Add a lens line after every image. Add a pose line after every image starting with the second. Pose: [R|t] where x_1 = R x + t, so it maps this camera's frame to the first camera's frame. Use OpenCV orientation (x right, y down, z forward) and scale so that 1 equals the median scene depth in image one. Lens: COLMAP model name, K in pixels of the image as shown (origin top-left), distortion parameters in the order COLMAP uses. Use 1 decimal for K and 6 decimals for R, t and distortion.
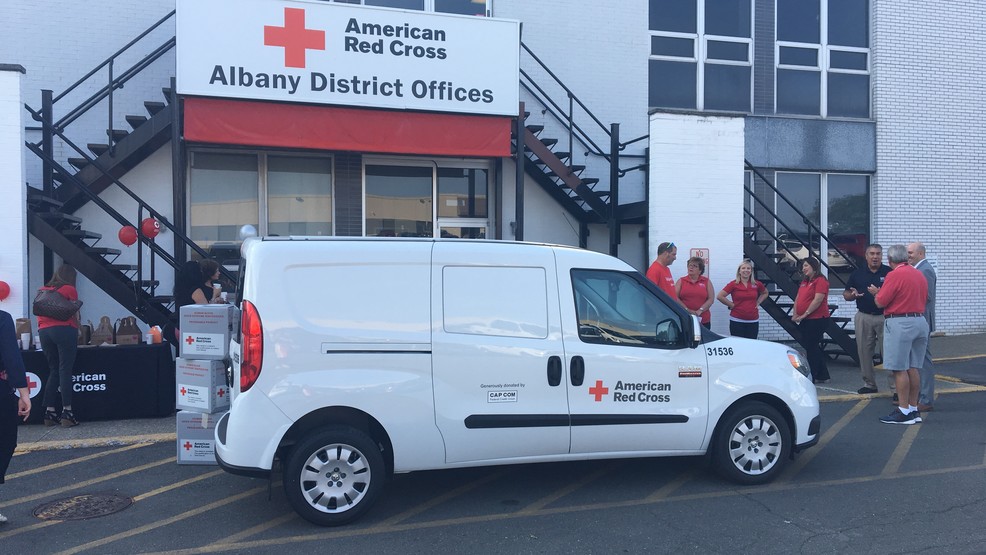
lens RADIAL K [[762.7, 0, 494.0], [0, 762.7, 275.2], [0, 0, 1]] dist [0.057952, -0.021197]
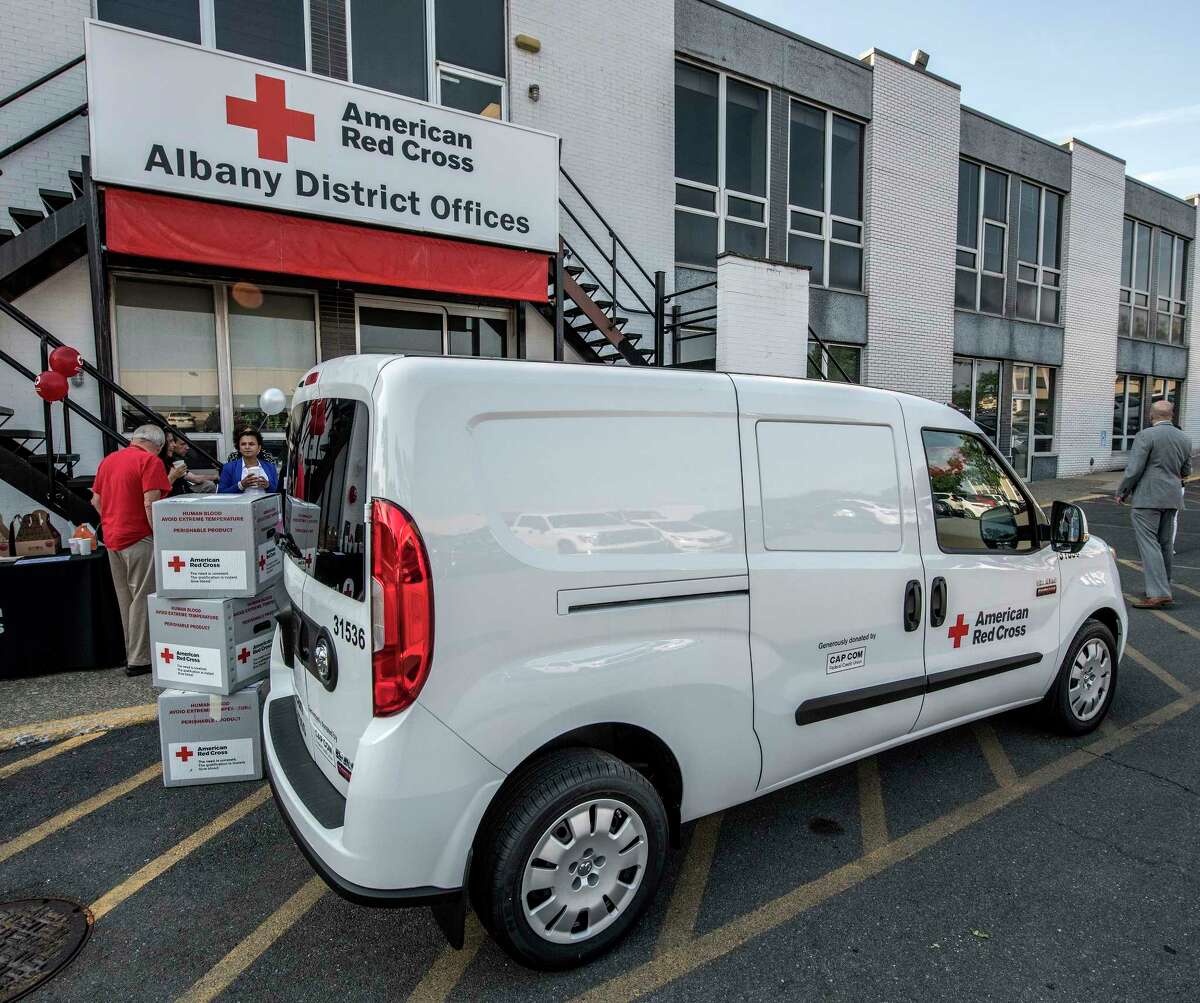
lens RADIAL K [[691.6, 0, 600.3], [0, 691.6, 501.5], [0, 0, 1]] dist [-0.014697, 0.006116]
pose [[0.966832, -0.023664, 0.254314, -0.136620], [0.003535, 0.996843, 0.079315, 0.002189], [-0.255388, -0.075785, 0.963864, 0.275289]]
